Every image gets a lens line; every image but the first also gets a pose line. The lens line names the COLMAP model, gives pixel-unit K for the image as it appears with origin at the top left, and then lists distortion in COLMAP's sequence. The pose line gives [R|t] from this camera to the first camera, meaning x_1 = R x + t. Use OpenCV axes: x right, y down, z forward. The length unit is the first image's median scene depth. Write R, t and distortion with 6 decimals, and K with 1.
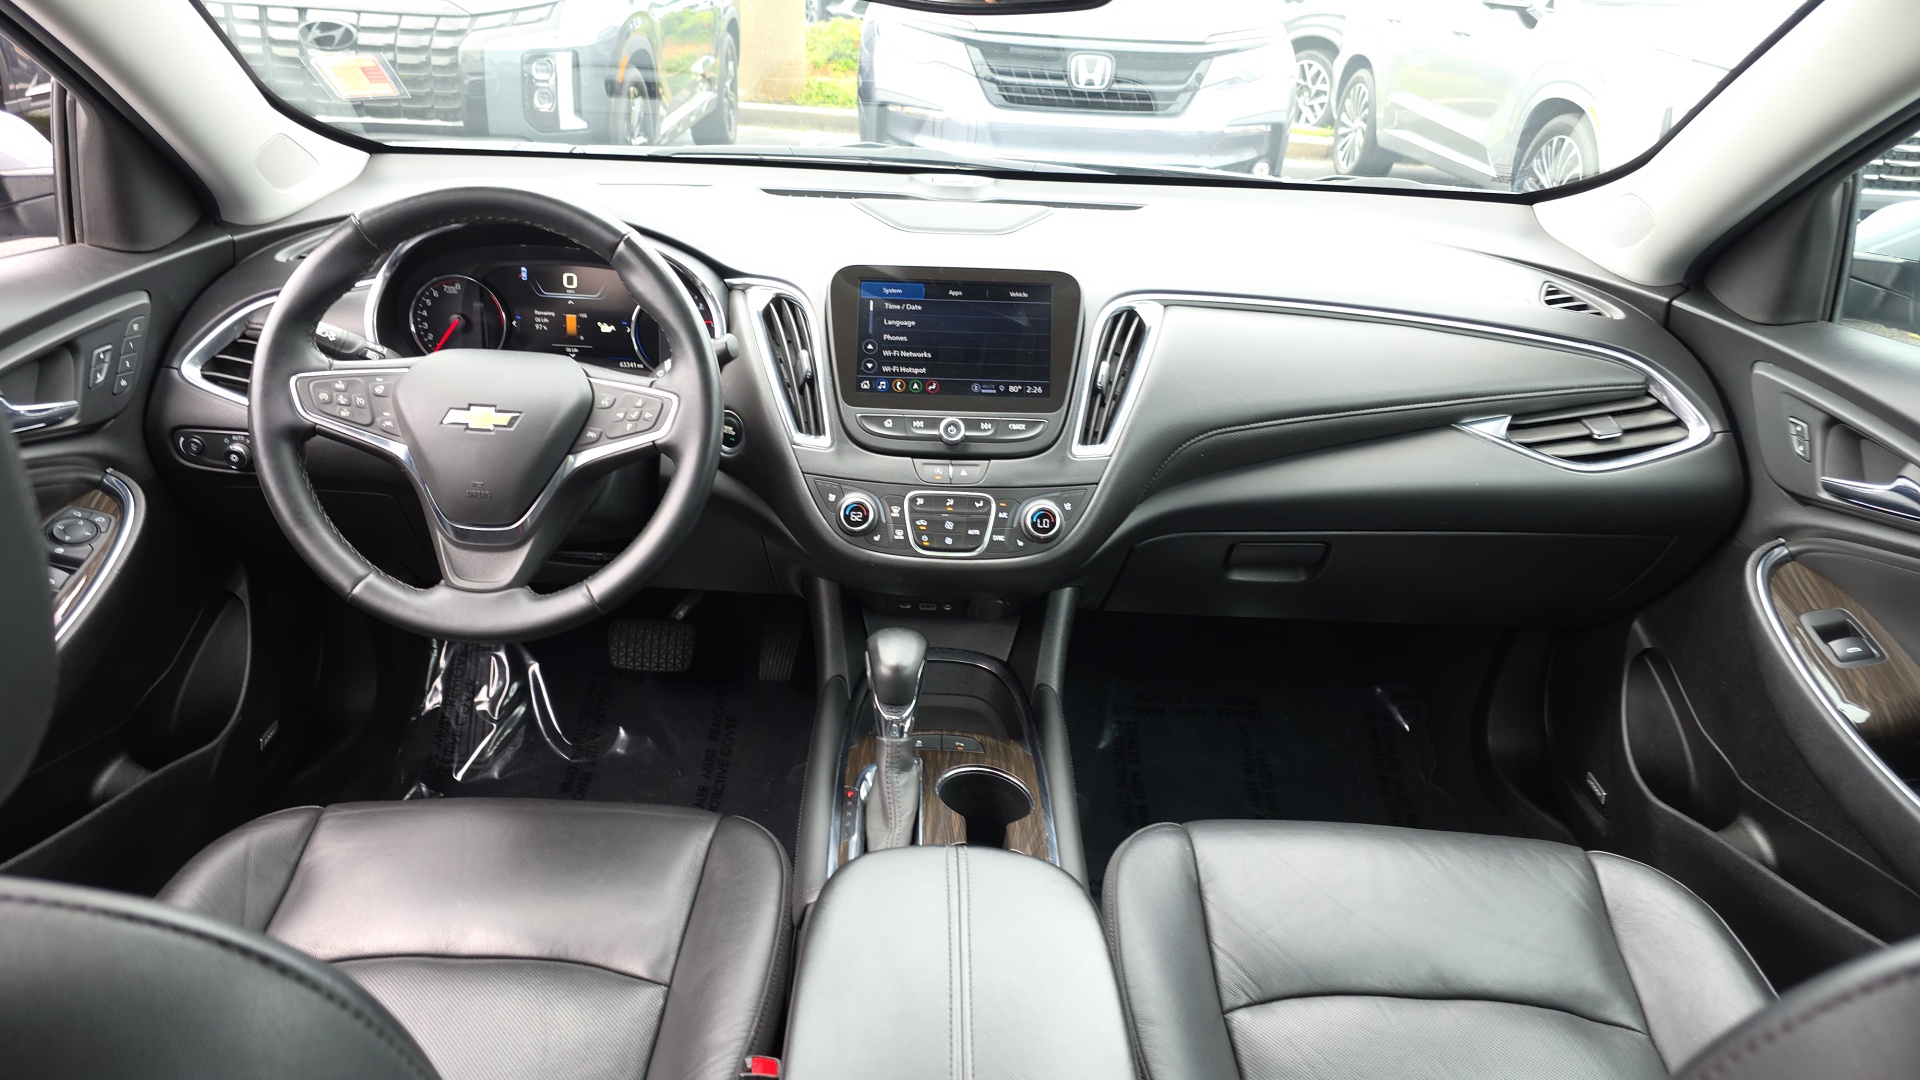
lens RADIAL K [[1294.3, 0, 953.9], [0, 1294.3, 545.2], [0, 0, 1]] dist [0.050919, -0.062195]
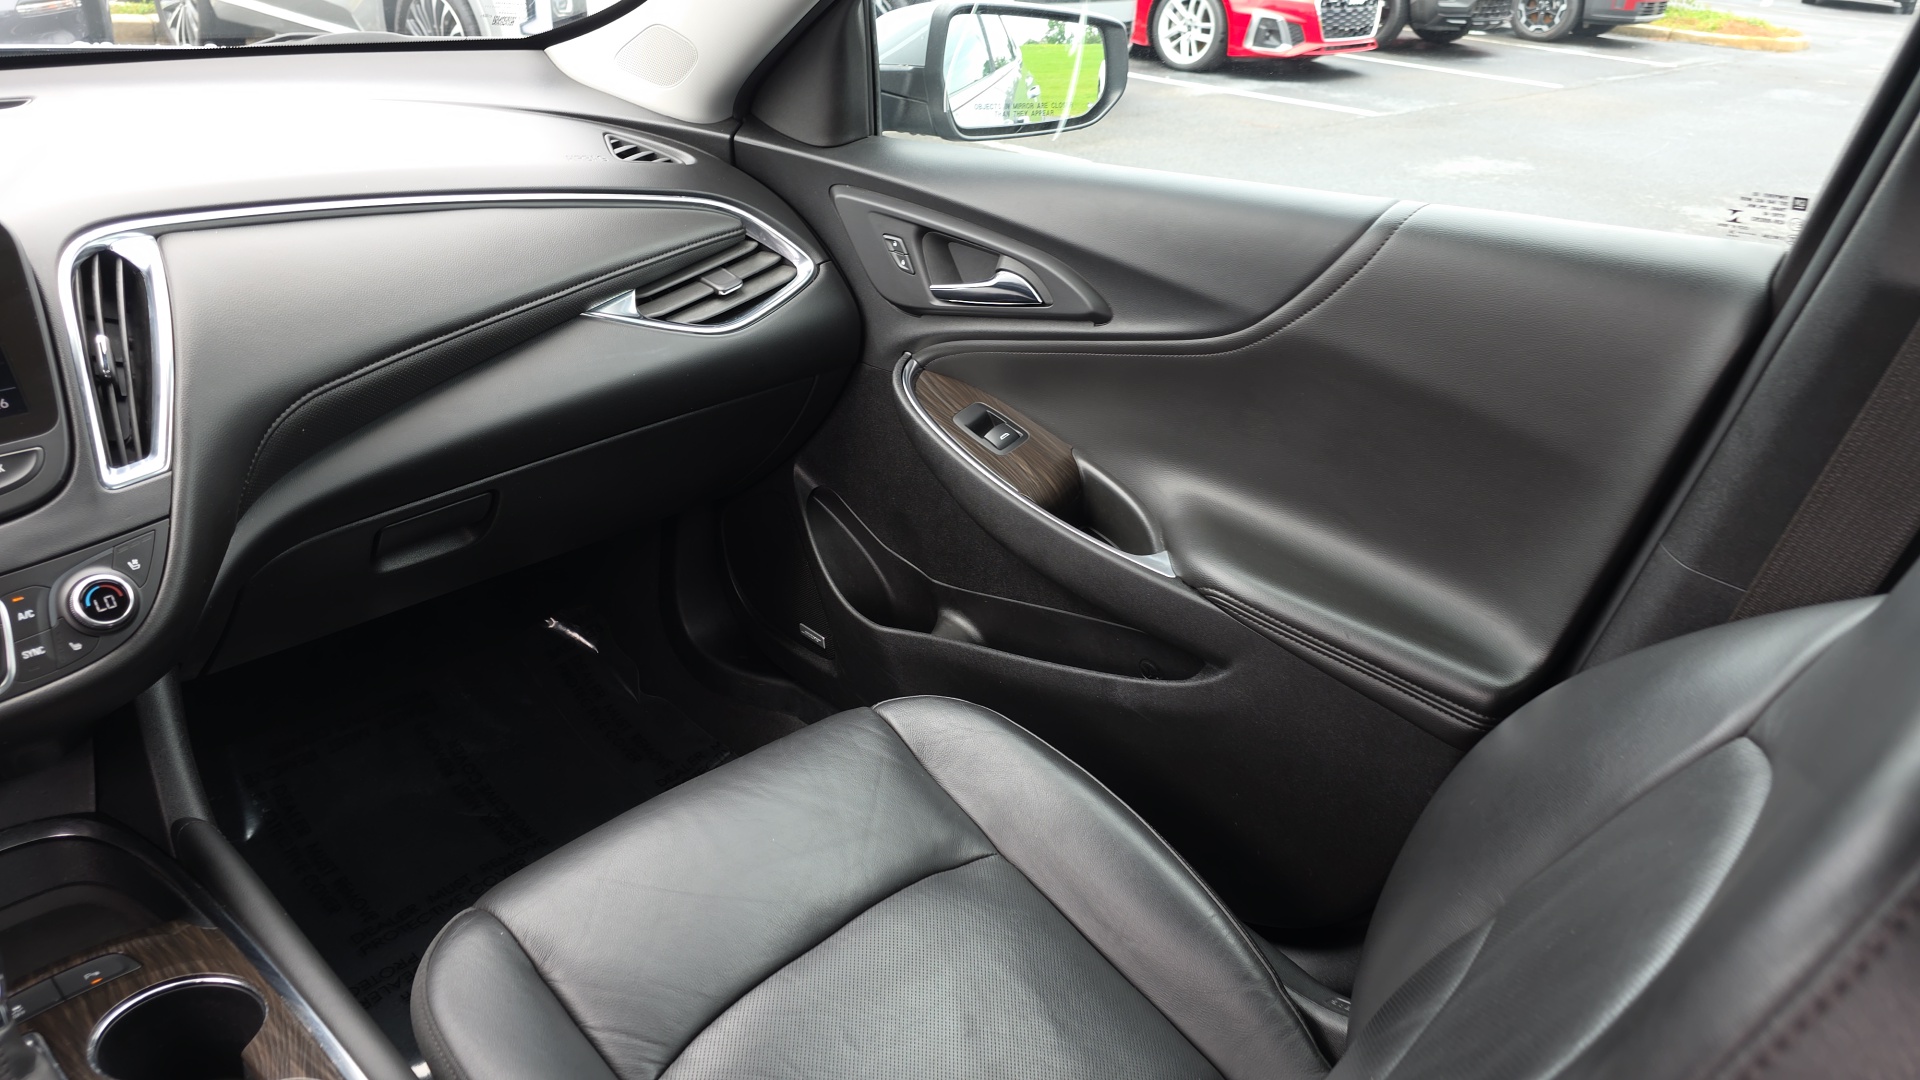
lens RADIAL K [[1277.5, 0, 1005.3], [0, 1277.5, 534.6], [0, 0, 1]] dist [0.060543, -0.067926]
pose [[0.672546, -0.335440, 0.659667, -0.038750], [0.276647, 0.940708, 0.196301, -0.048098], [-0.686402, 0.050474, 0.725469, 0.218363]]
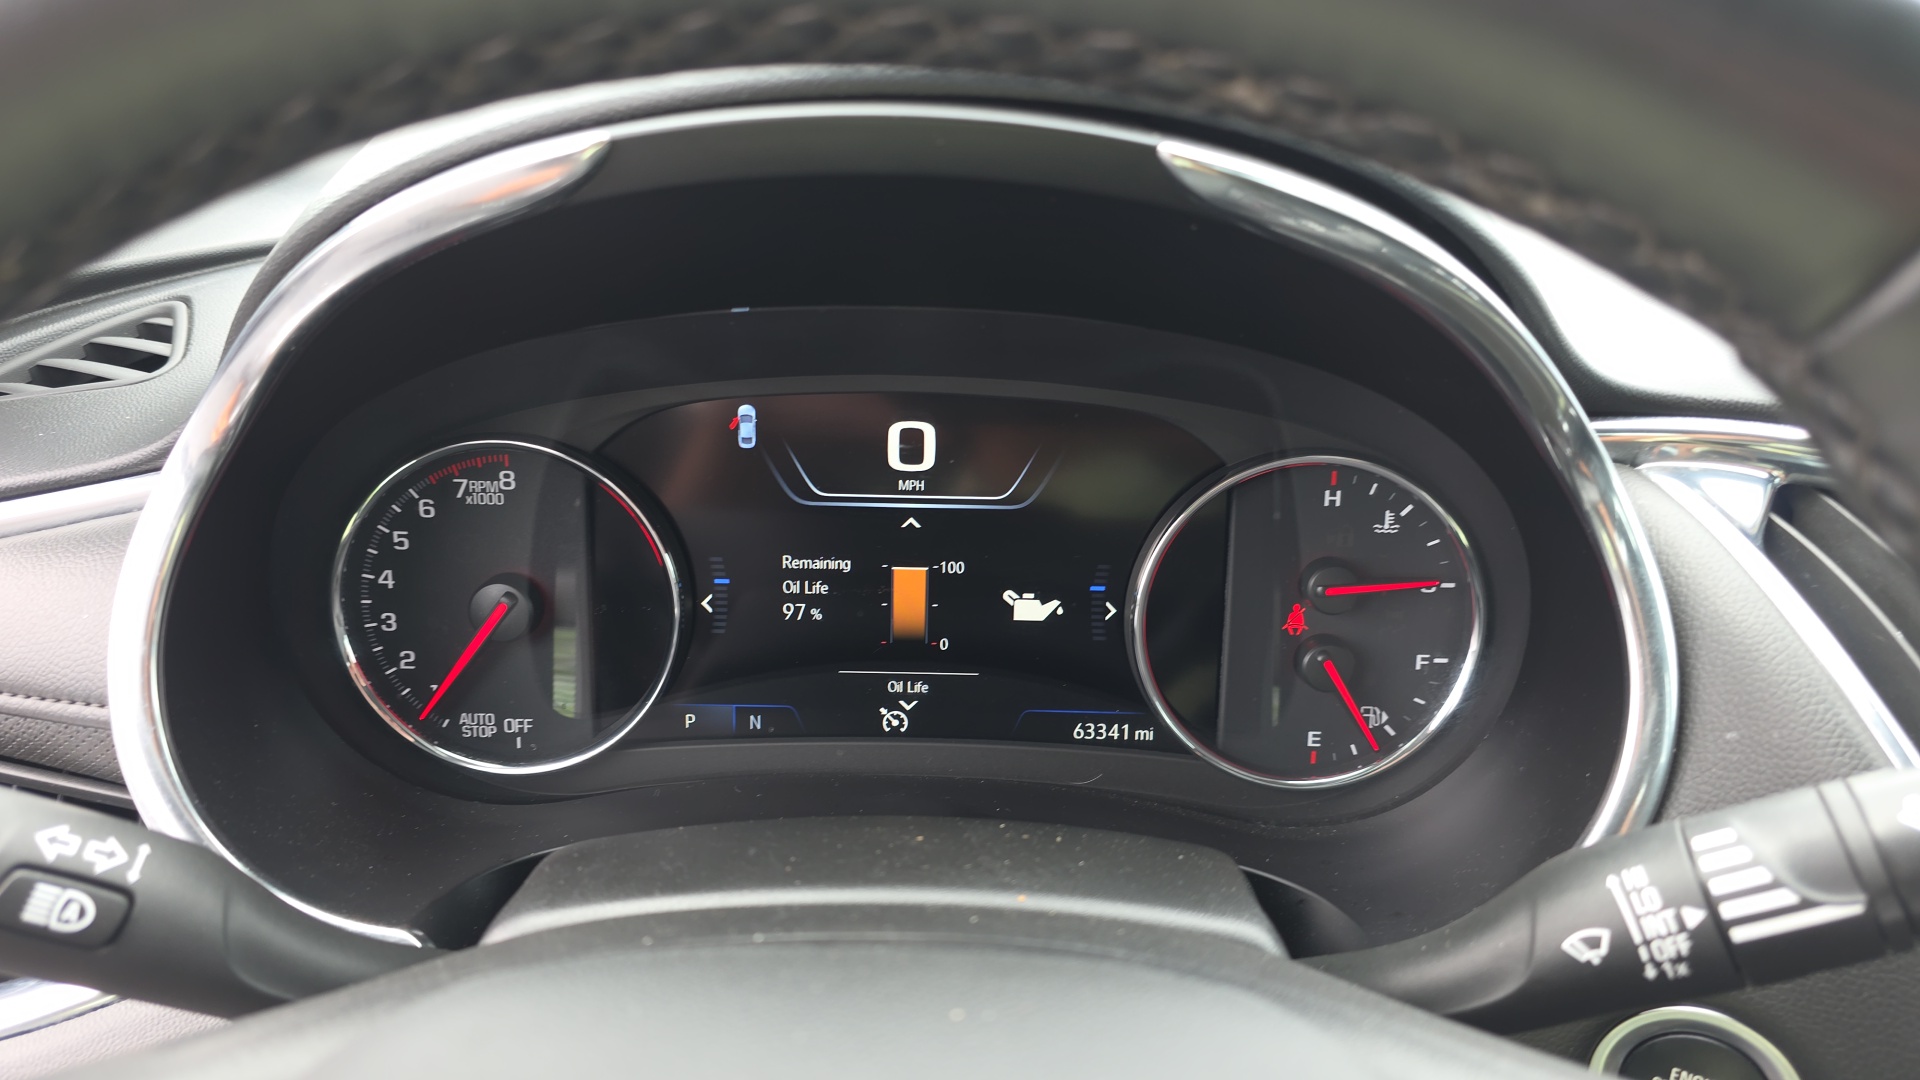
lens RADIAL K [[1309.5, 0, 956.0], [0, 1309.5, 553.3], [0, 0, 1]] dist [0.061946, -0.070382]
pose [[0.999425, -0.027959, -0.019204, -0.306196], [0.026211, 0.995958, -0.085907, -0.170755], [0.021529, 0.085354, 0.996118, 0.791090]]
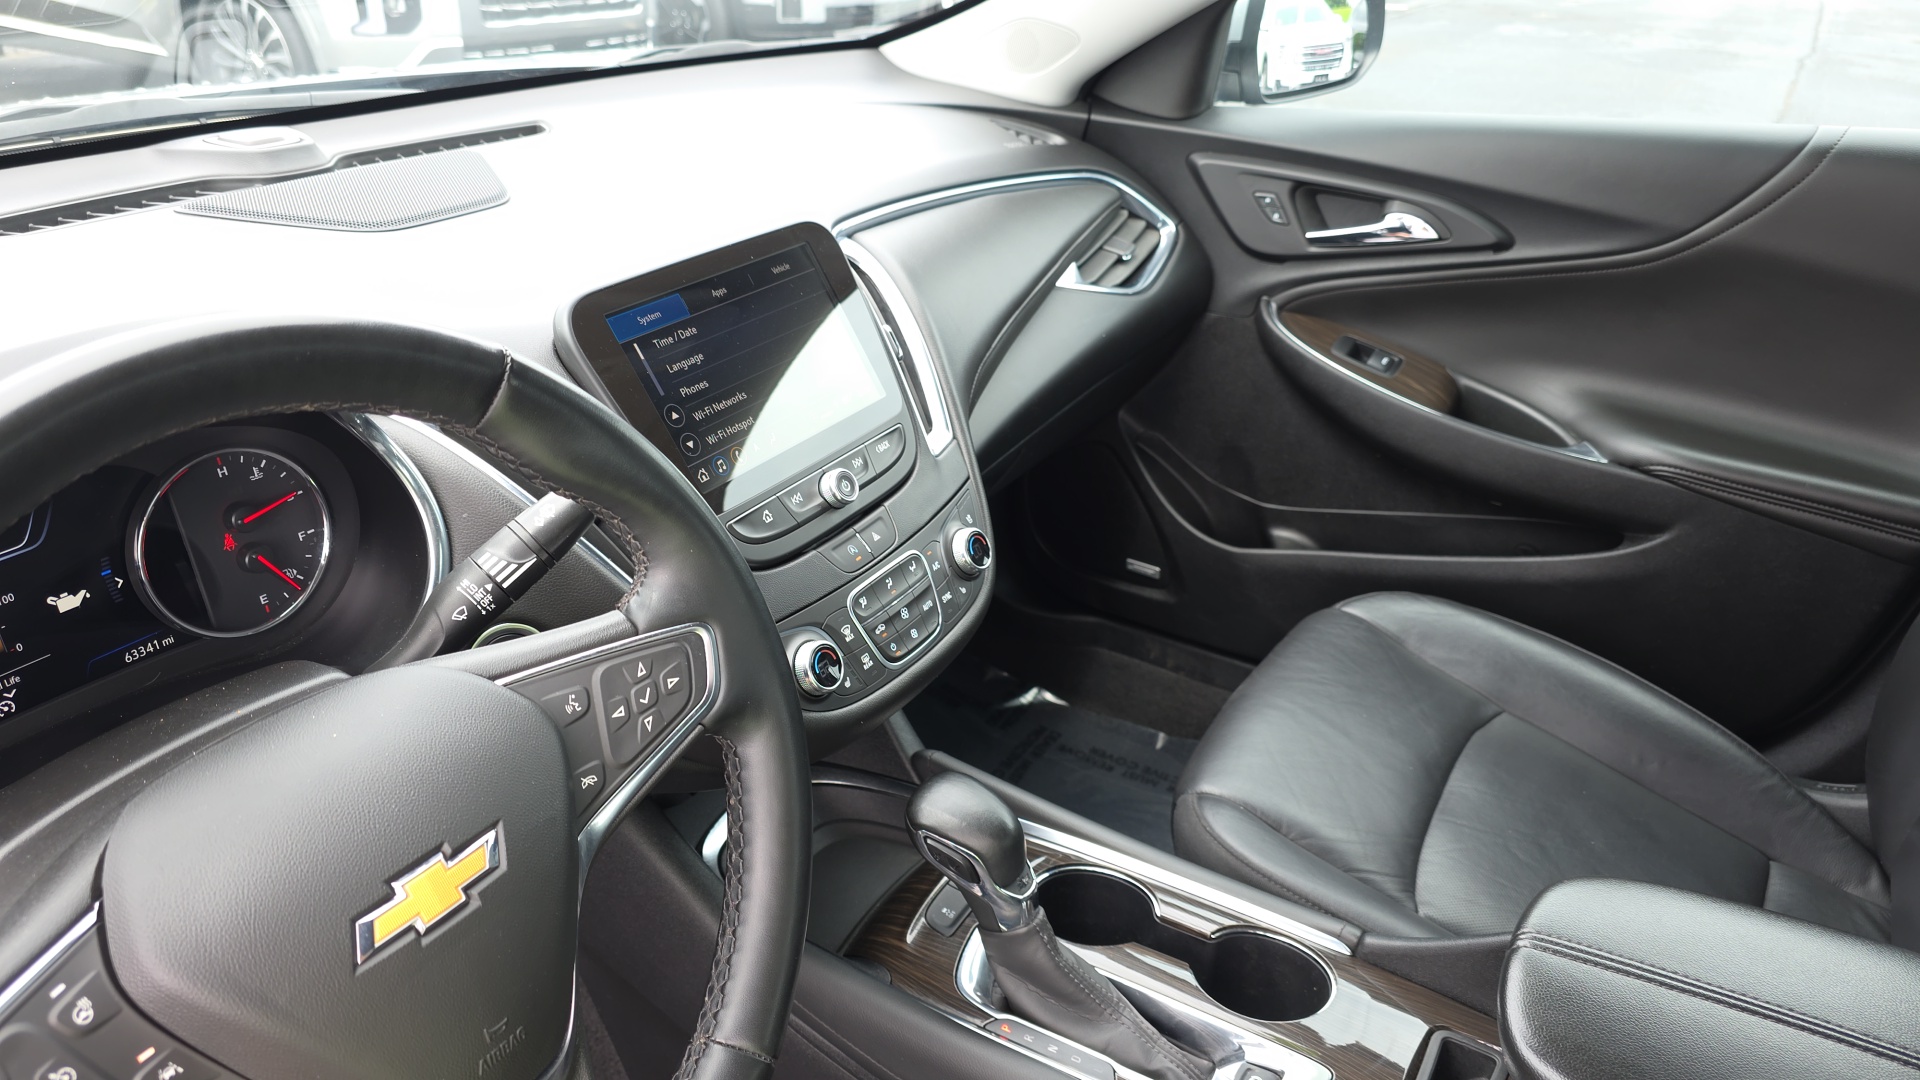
lens RADIAL K [[1289.5, 0, 948.8], [0, 1289.5, 532.8], [0, 0, 1]] dist [0.039220, -0.077300]
pose [[0.526975, -0.415886, 0.741172, -0.468396], [0.347557, 0.901289, 0.258617, -0.217268], [-0.775565, 0.121315, 0.619501, 0.545341]]
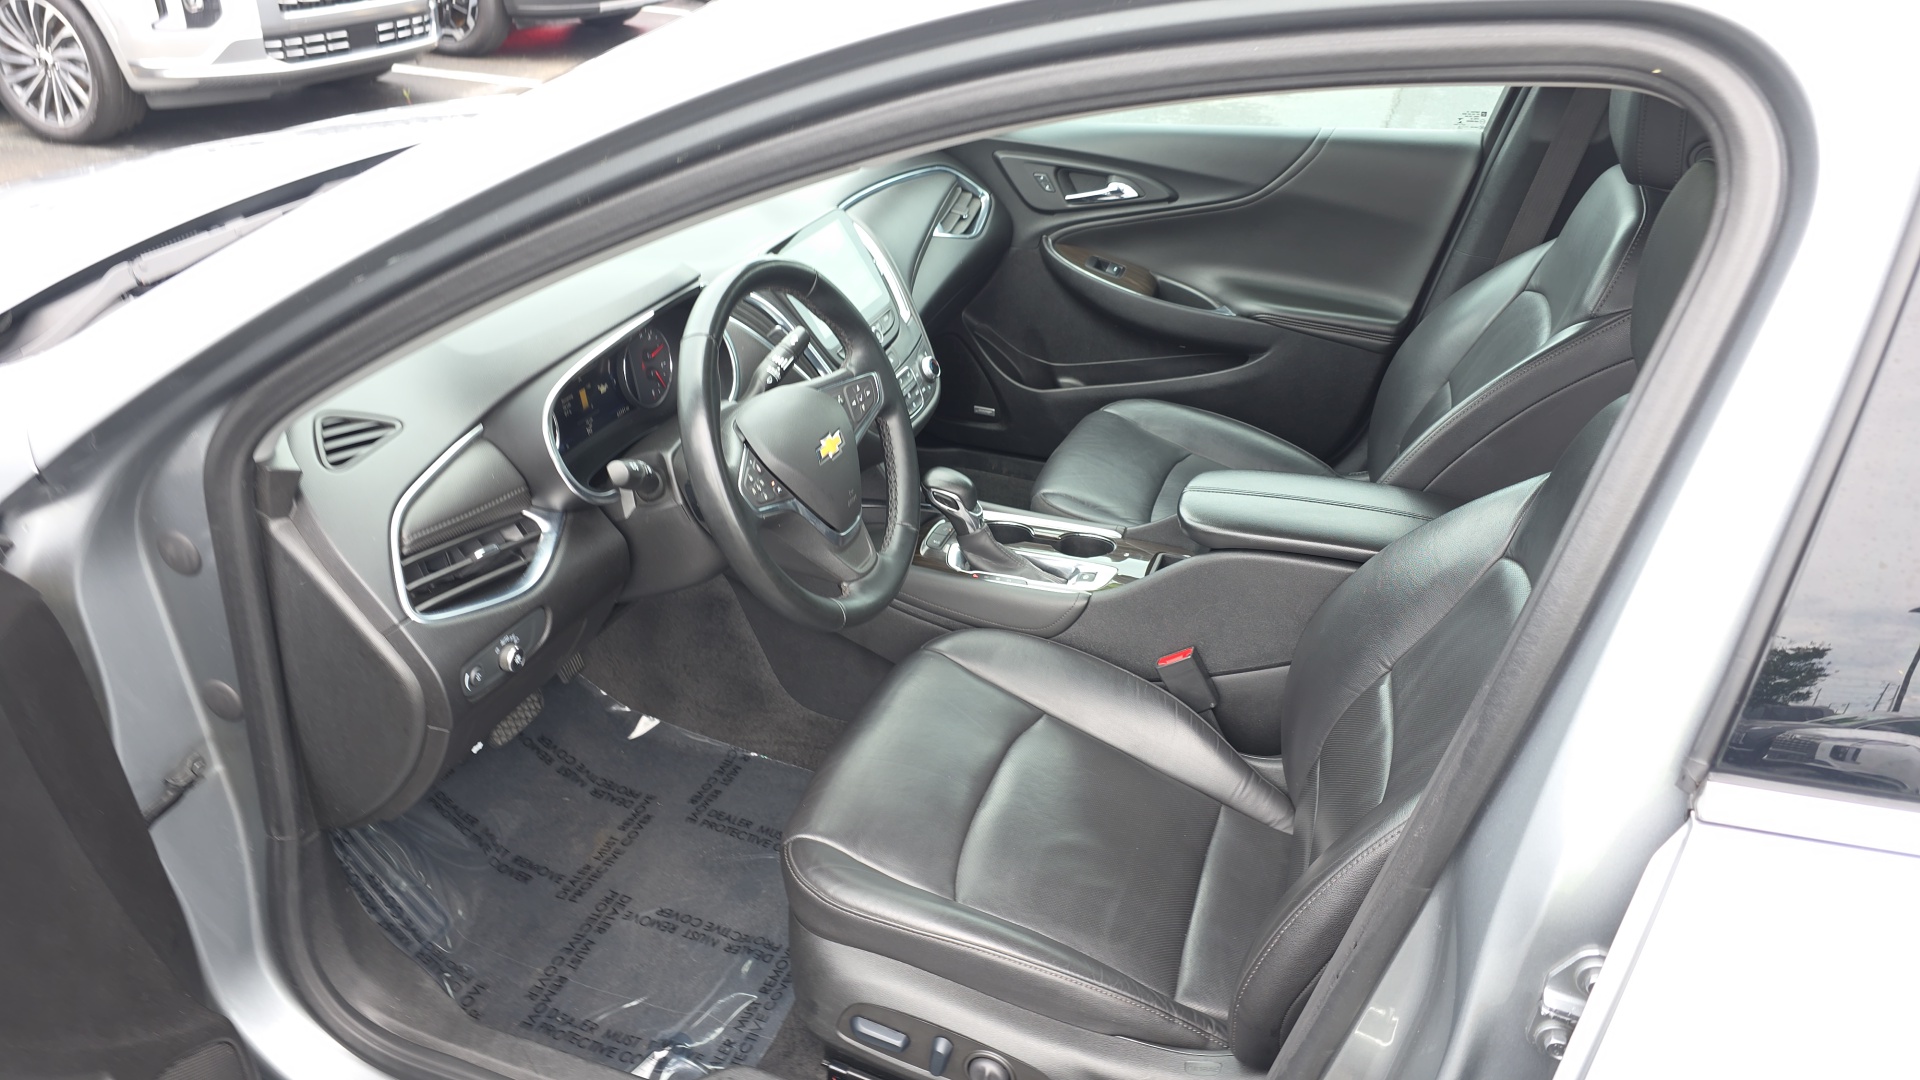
lens RADIAL K [[1309.5, 0, 956.0], [0, 1309.5, 553.3], [0, 0, 1]] dist [0.061946, -0.070382]
pose [[0.335824, -0.494813, 0.801488, -1.253479], [0.372411, 0.851323, 0.369540, -0.385923], [-0.865178, 0.174383, 0.470168, 0.281277]]
